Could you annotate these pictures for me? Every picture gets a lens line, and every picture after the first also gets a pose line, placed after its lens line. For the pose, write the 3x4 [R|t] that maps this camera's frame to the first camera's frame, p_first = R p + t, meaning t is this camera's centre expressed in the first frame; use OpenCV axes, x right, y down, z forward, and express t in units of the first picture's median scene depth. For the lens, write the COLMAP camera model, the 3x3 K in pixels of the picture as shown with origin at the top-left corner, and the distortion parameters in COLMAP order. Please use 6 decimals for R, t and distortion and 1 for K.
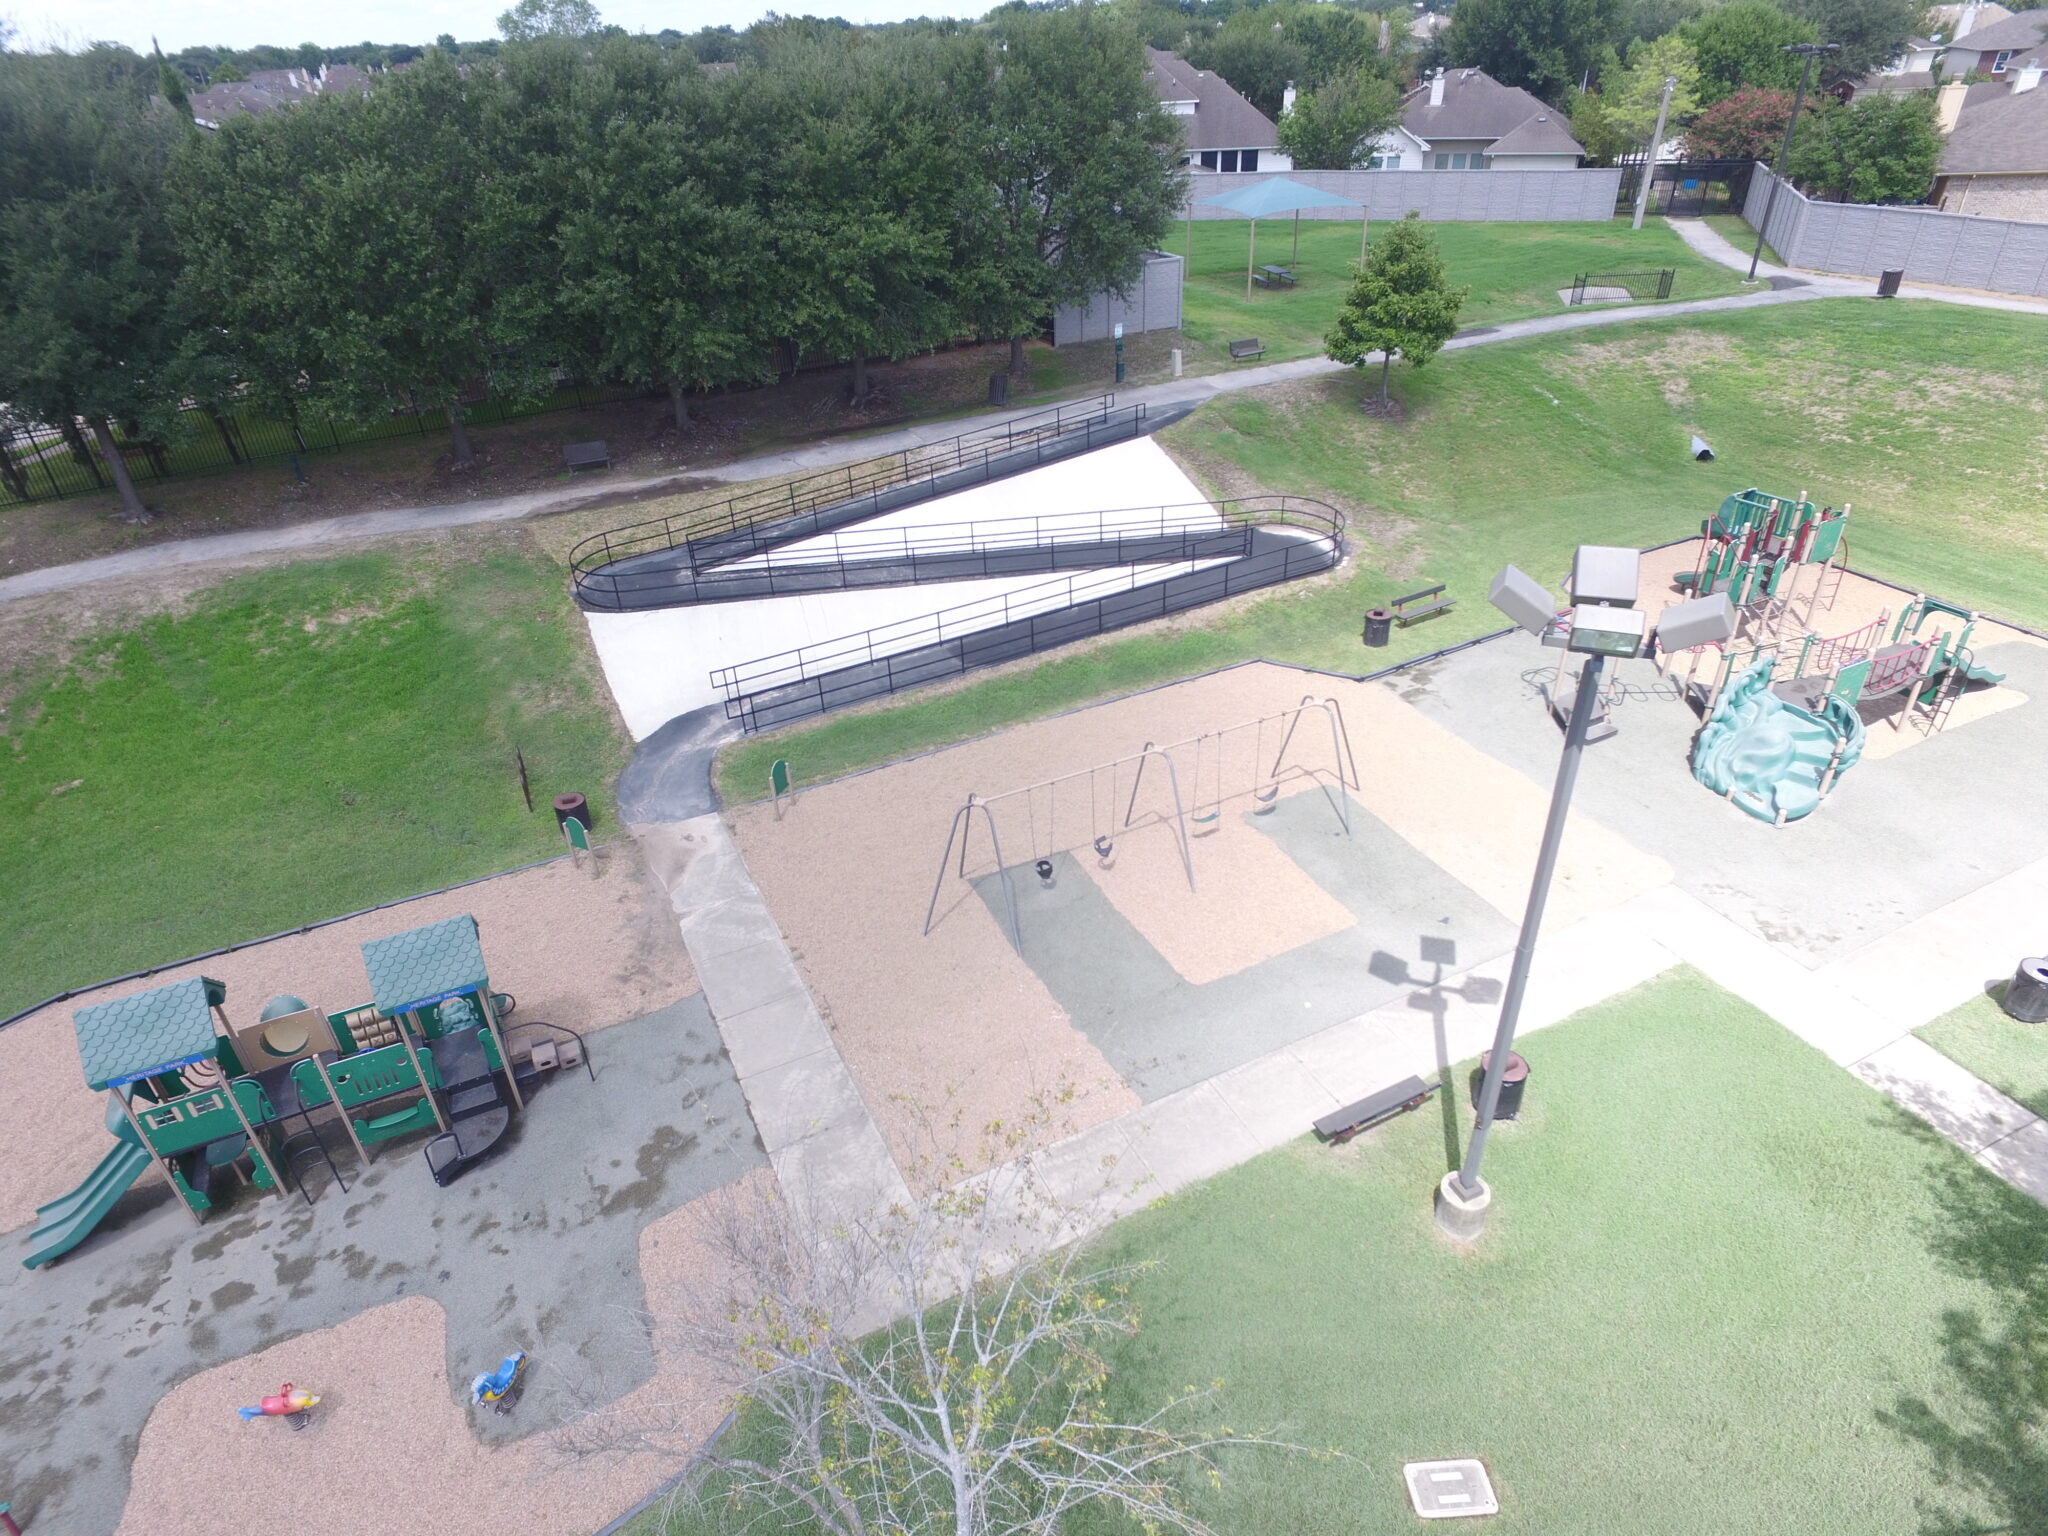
lens RADIAL K [[1196.4, 0, 1019.1], [0, 1196.4, 769.3], [0, 0, 1]] dist [-0.011369, 0.012766]
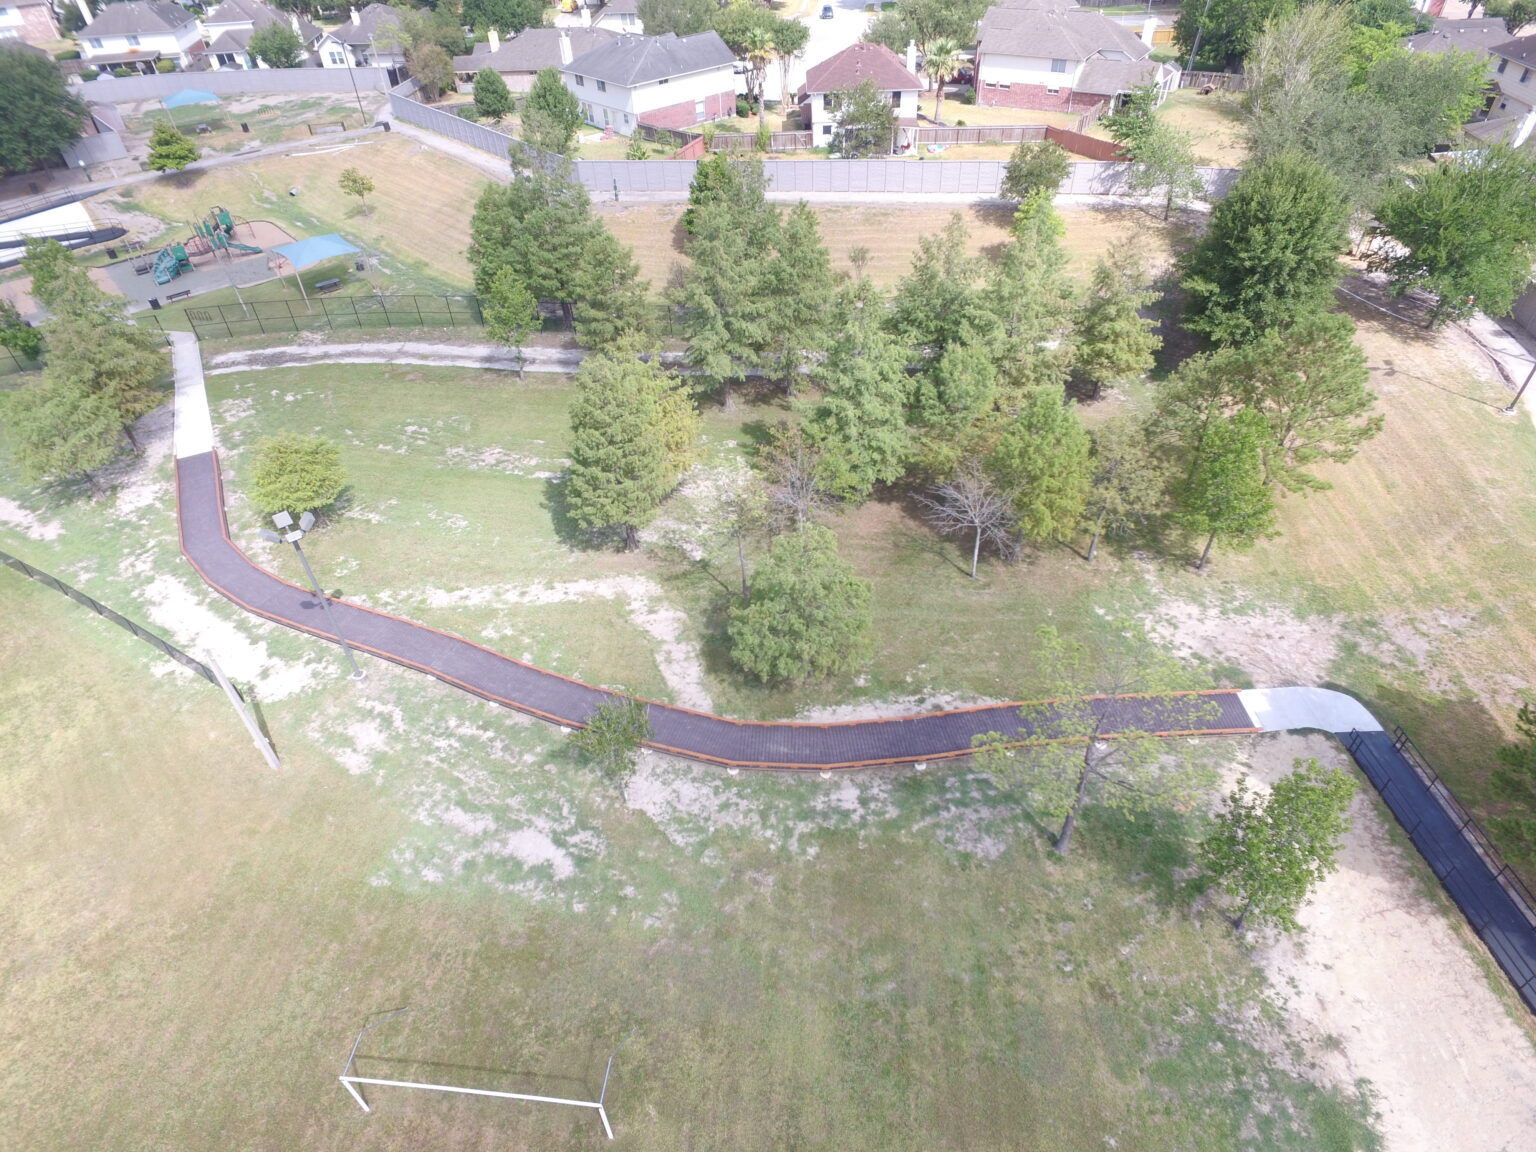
lens RADIAL K [[897.3, 0, 764.3], [0, 897.3, 577.0], [0, 0, 1]] dist [-0.011369, 0.012766]
pose [[0.968400, -0.157551, 0.193337, 1.426504], [0.128274, 0.979449, 0.155647, 0.626015], [-0.213886, -0.125928, 0.968708, -2.027718]]
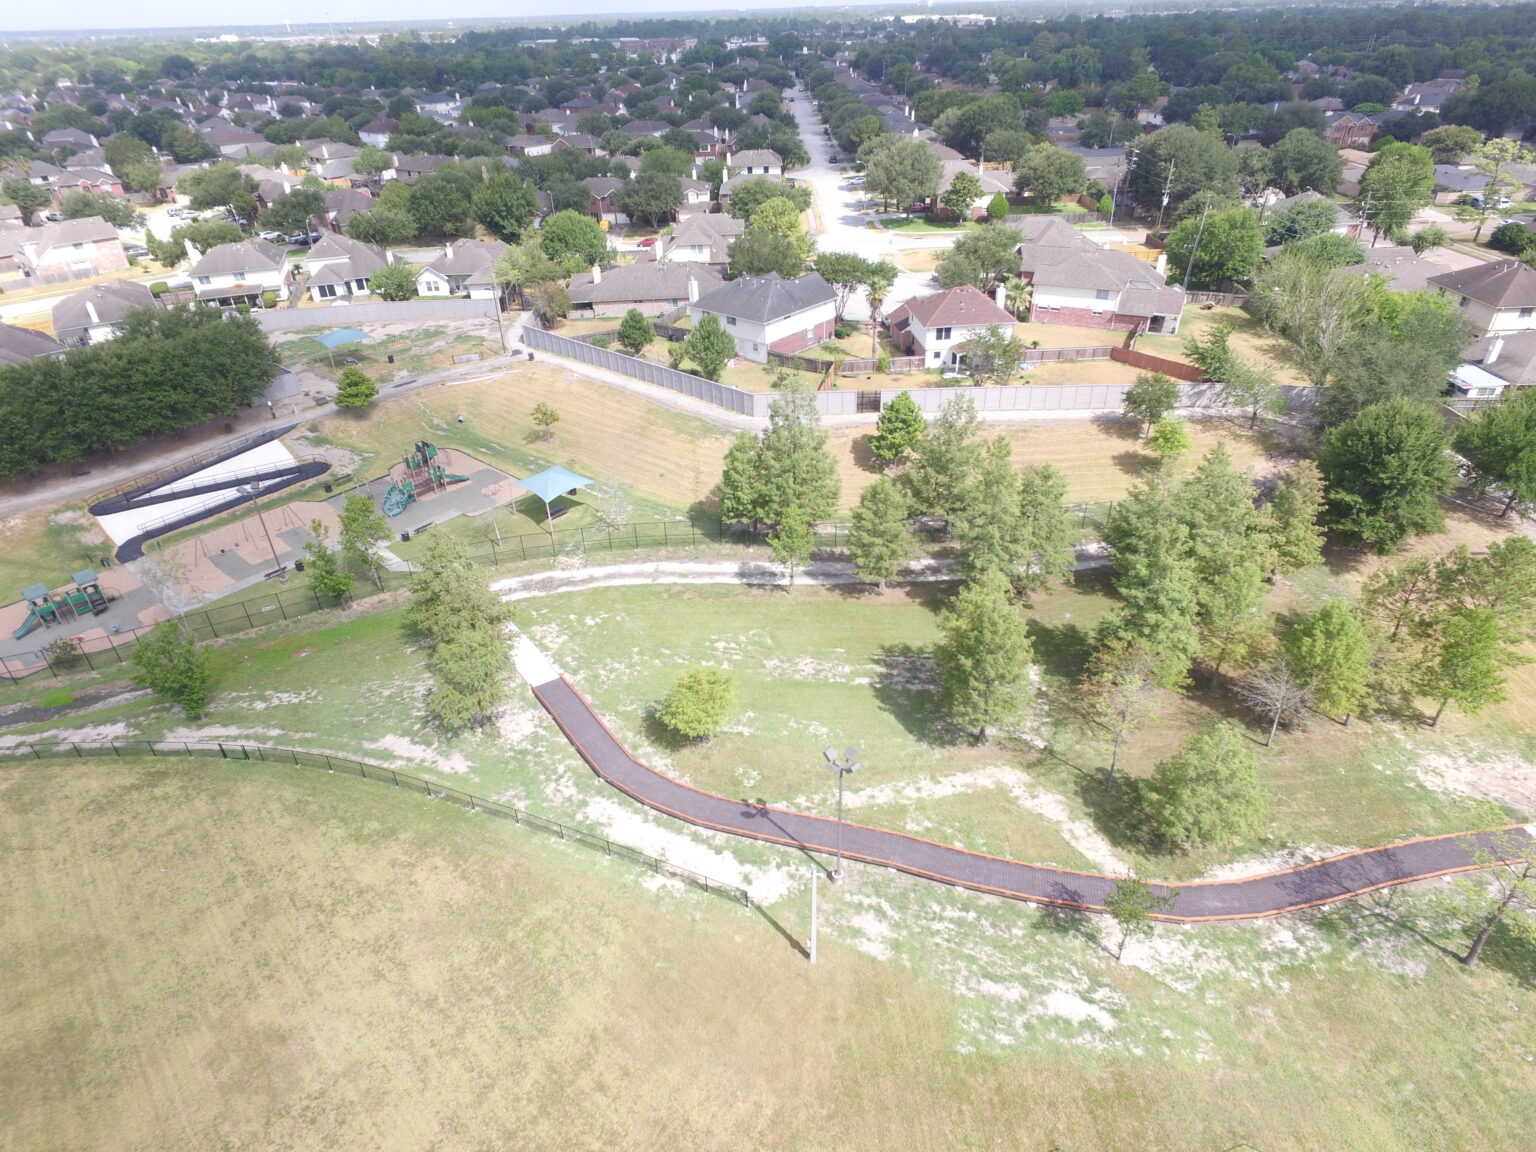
lens RADIAL K [[897.3, 0, 764.3], [0, 897.3, 577.0], [0, 0, 1]] dist [-0.011369, 0.012766]
pose [[0.931079, -0.182641, 0.315808, 0.606809], [0.183642, 0.982626, 0.026859, 0.333460], [-0.315227, 0.032988, 0.948443, -2.111325]]
